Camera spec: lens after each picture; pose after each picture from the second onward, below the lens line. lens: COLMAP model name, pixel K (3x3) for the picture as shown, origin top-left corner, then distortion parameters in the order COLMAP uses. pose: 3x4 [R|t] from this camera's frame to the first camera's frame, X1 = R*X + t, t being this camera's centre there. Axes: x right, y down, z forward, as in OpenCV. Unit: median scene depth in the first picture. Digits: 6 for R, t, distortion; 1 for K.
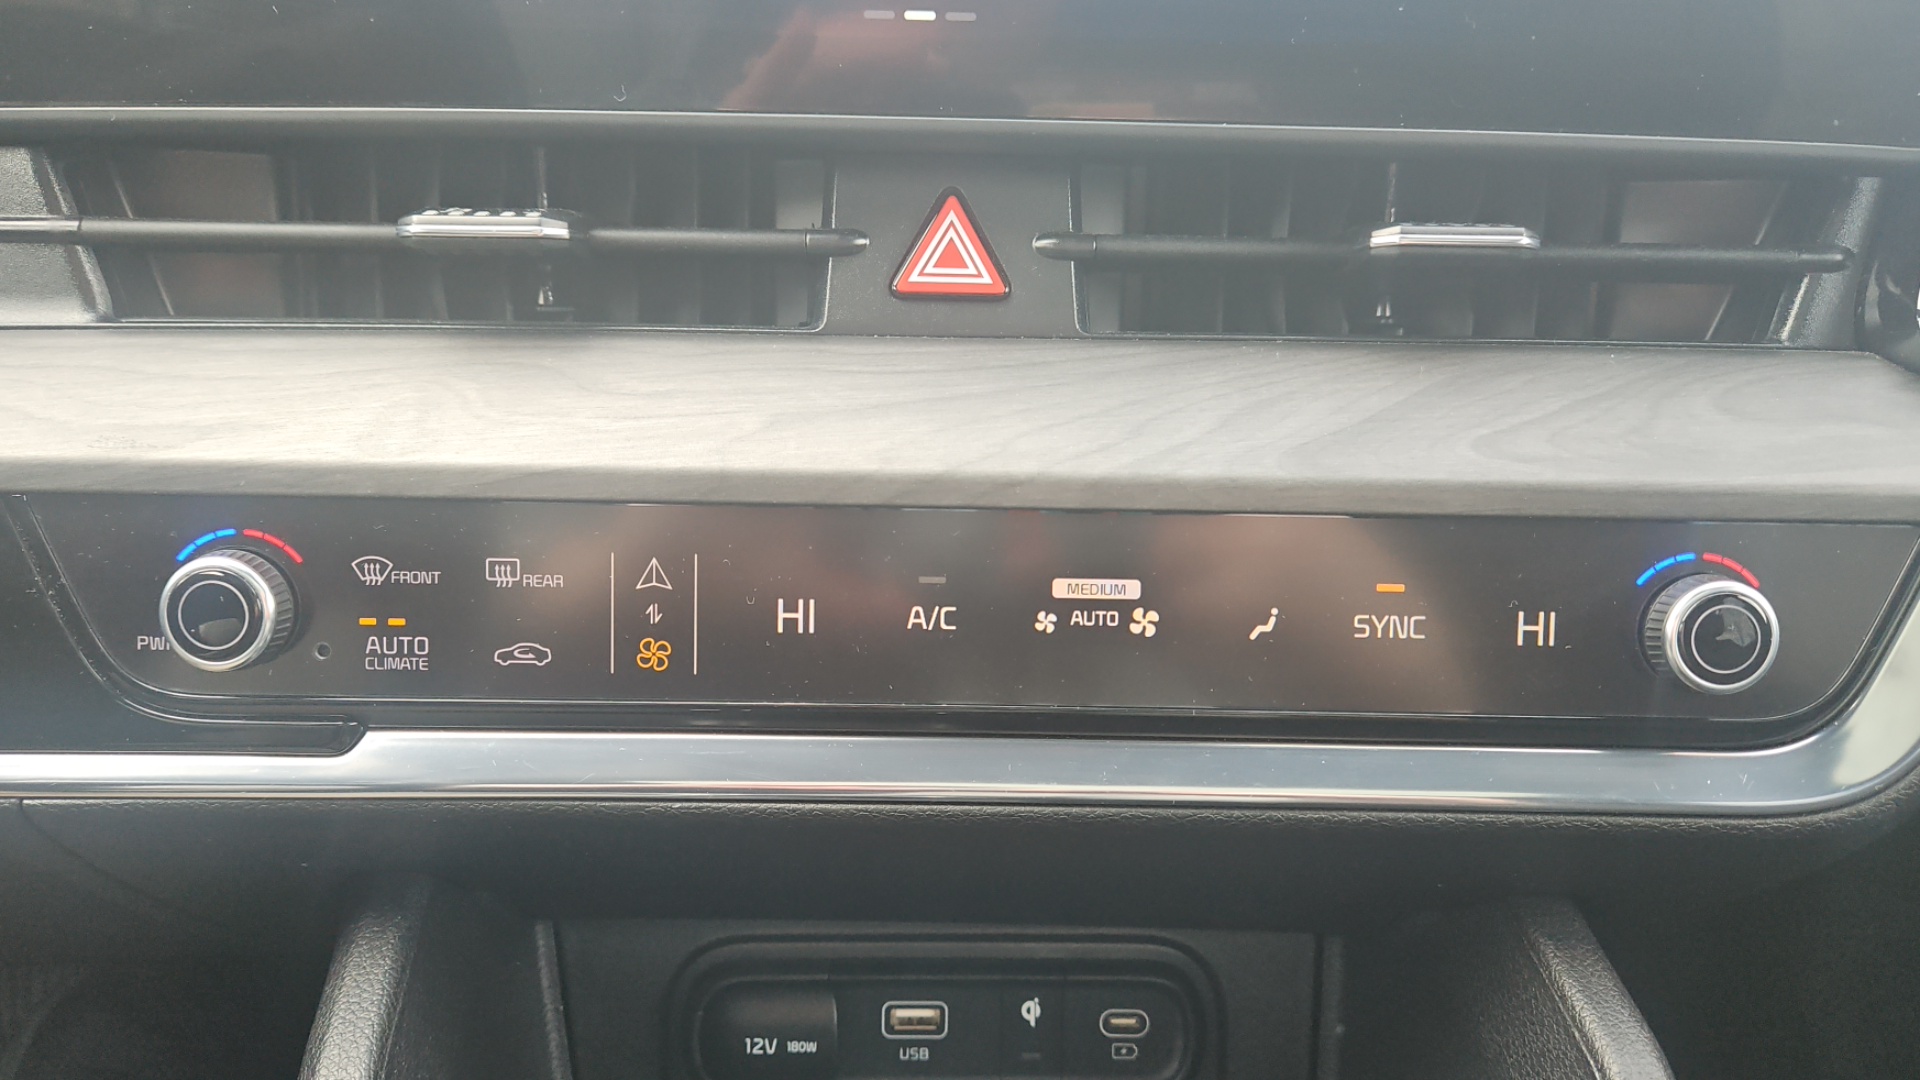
lens RADIAL K [[1299.5, 0, 960.0], [0, 1299.5, 540.0], [0, 0, 1]] dist [0.002822, -0.000105]
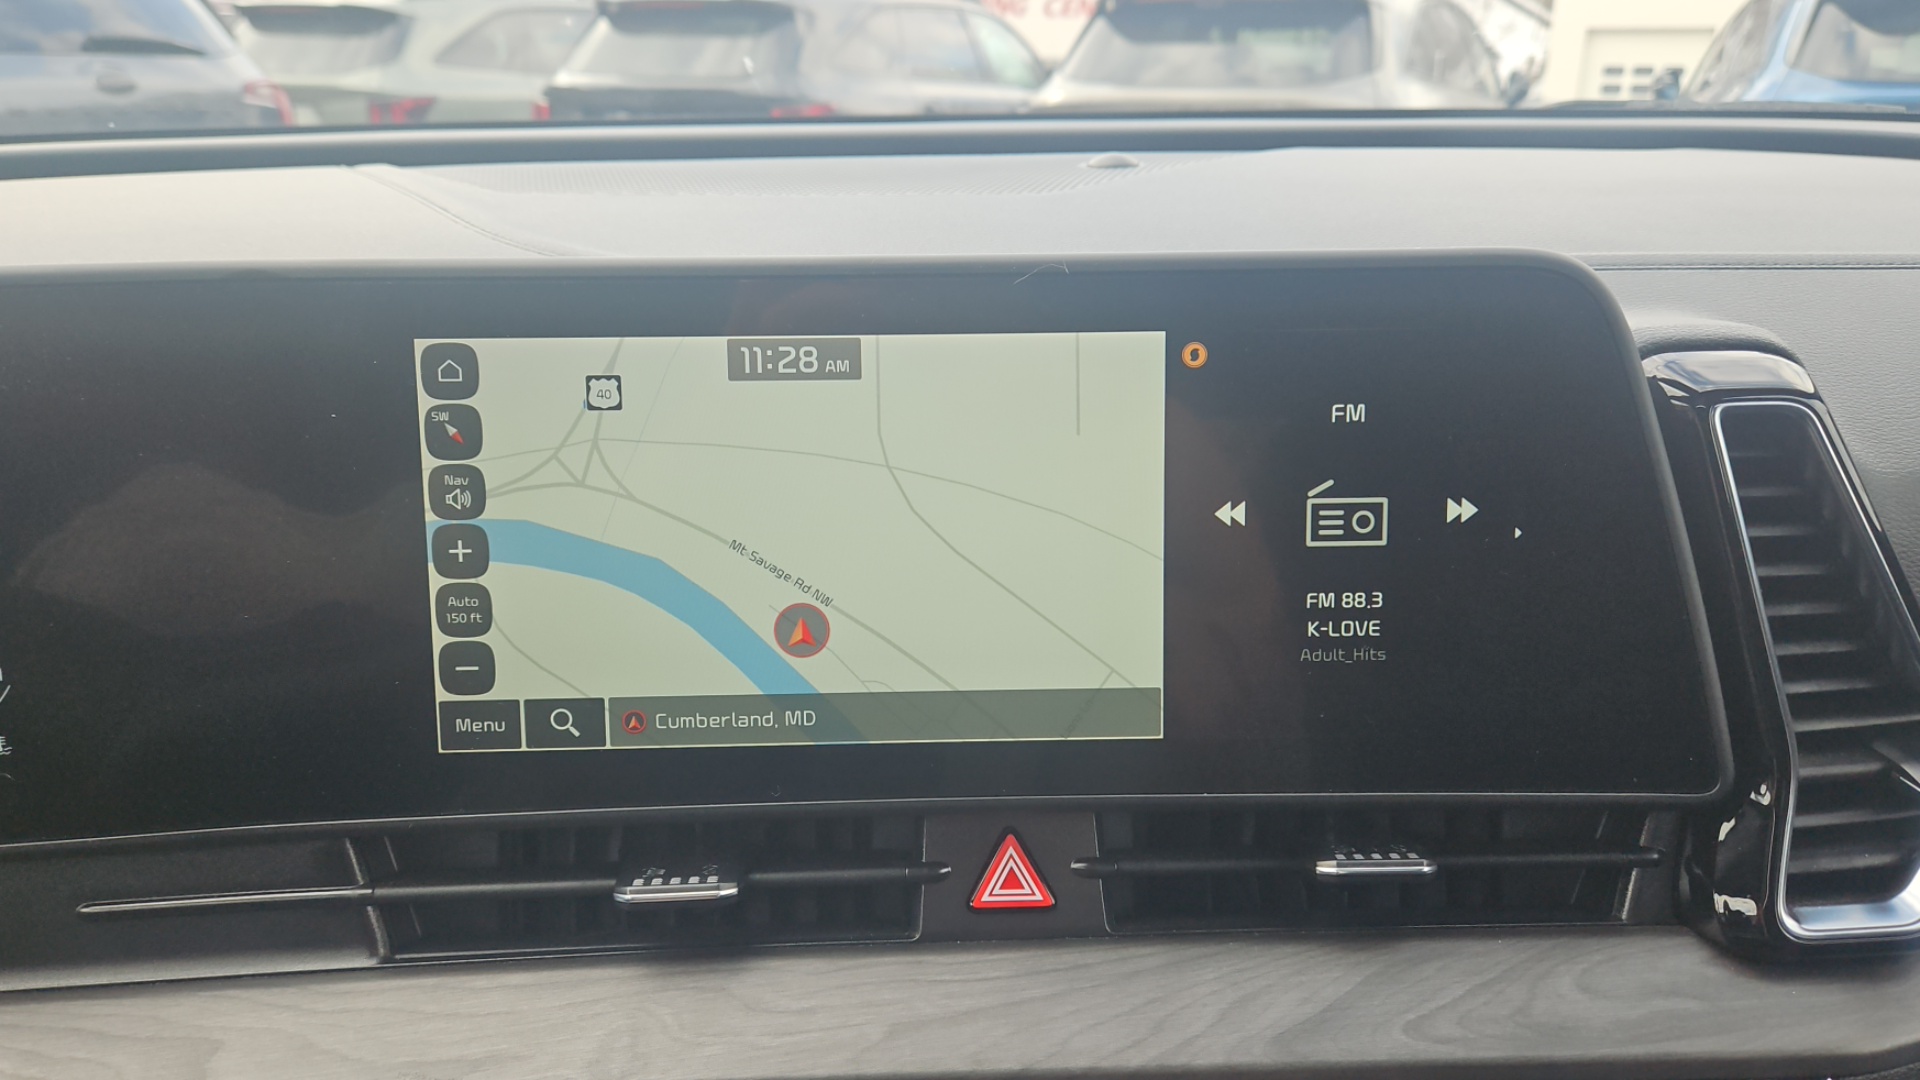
lens RADIAL K [[1299.5, 0, 960.0], [0, 1299.5, 540.0], [0, 0, 1]] dist [0.002822, -0.000105]
pose [[0.999051, -0.037425, 0.022304, -0.080799], [0.040853, 0.982614, -0.181112, -0.335106], [-0.015138, 0.181851, 0.983210, -0.416167]]
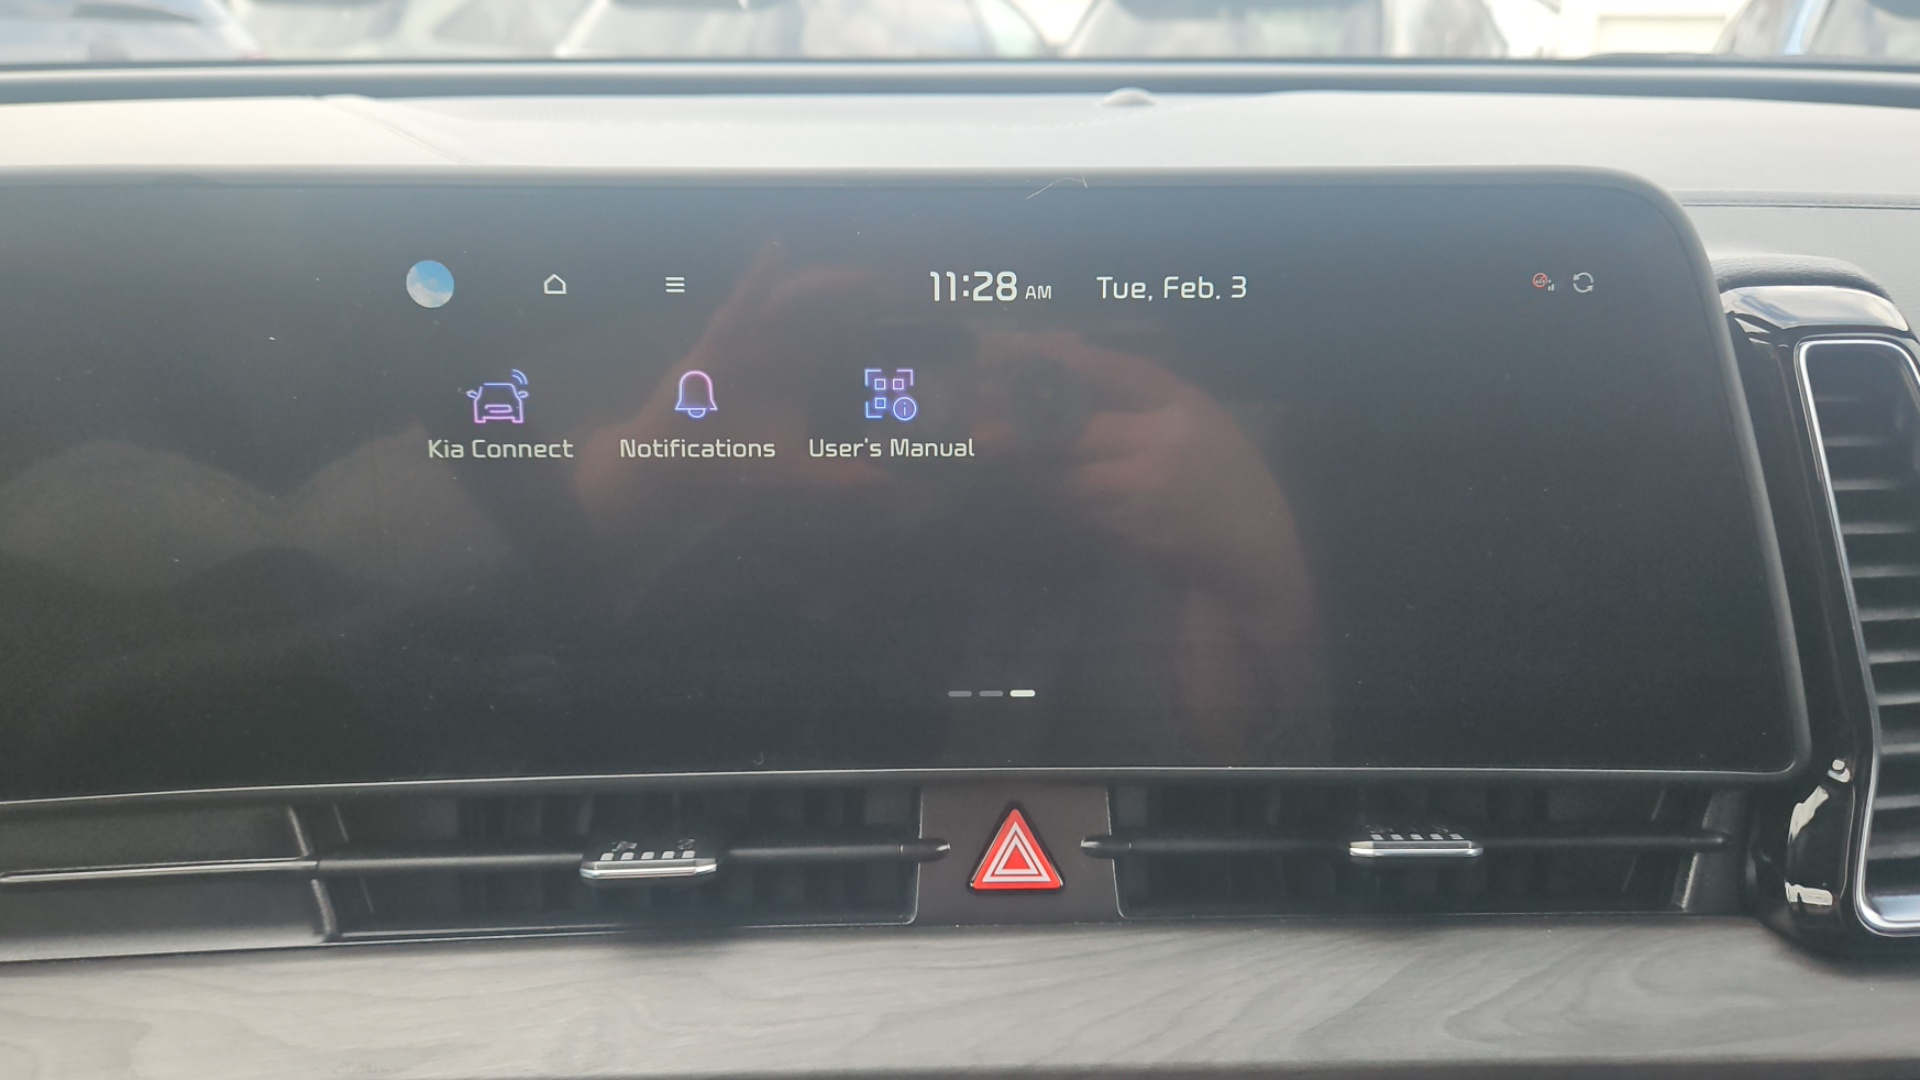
lens RADIAL K [[1306.6, 0, 954.8], [0, 1306.6, 546.7], [0, 0, 1]] dist [0.000217, -0.001966]
pose [[0.999432, -0.027800, 0.019032, -0.083922], [0.030559, 0.985871, -0.164694, -0.319712], [-0.014185, 0.165182, 0.986161, -0.293546]]
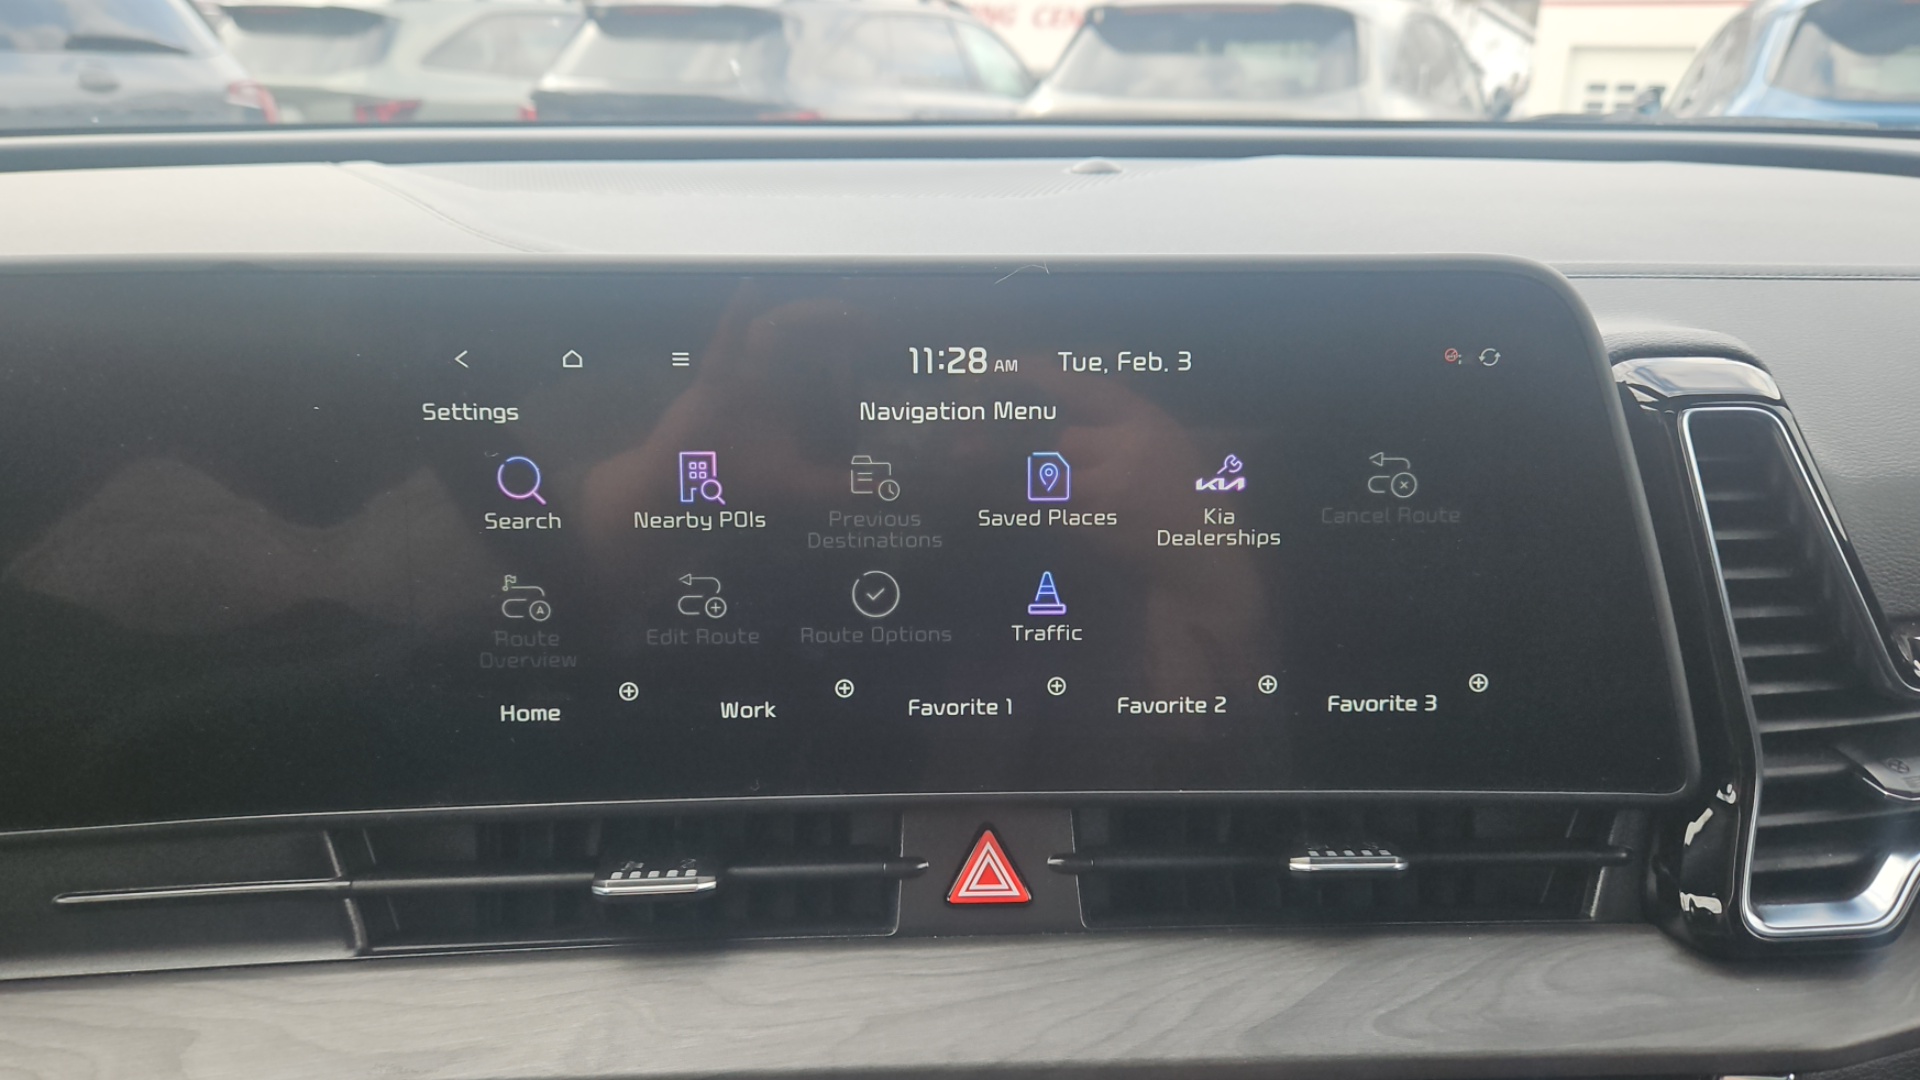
lens RADIAL K [[1299.5, 0, 960.0], [0, 1299.5, 540.0], [0, 0, 1]] dist [0.002822, -0.000105]
pose [[0.998969, -0.029516, 0.034503, -0.076519], [0.035451, 0.981814, -0.186507, -0.321920], [-0.028371, 0.187538, 0.981848, -0.426510]]
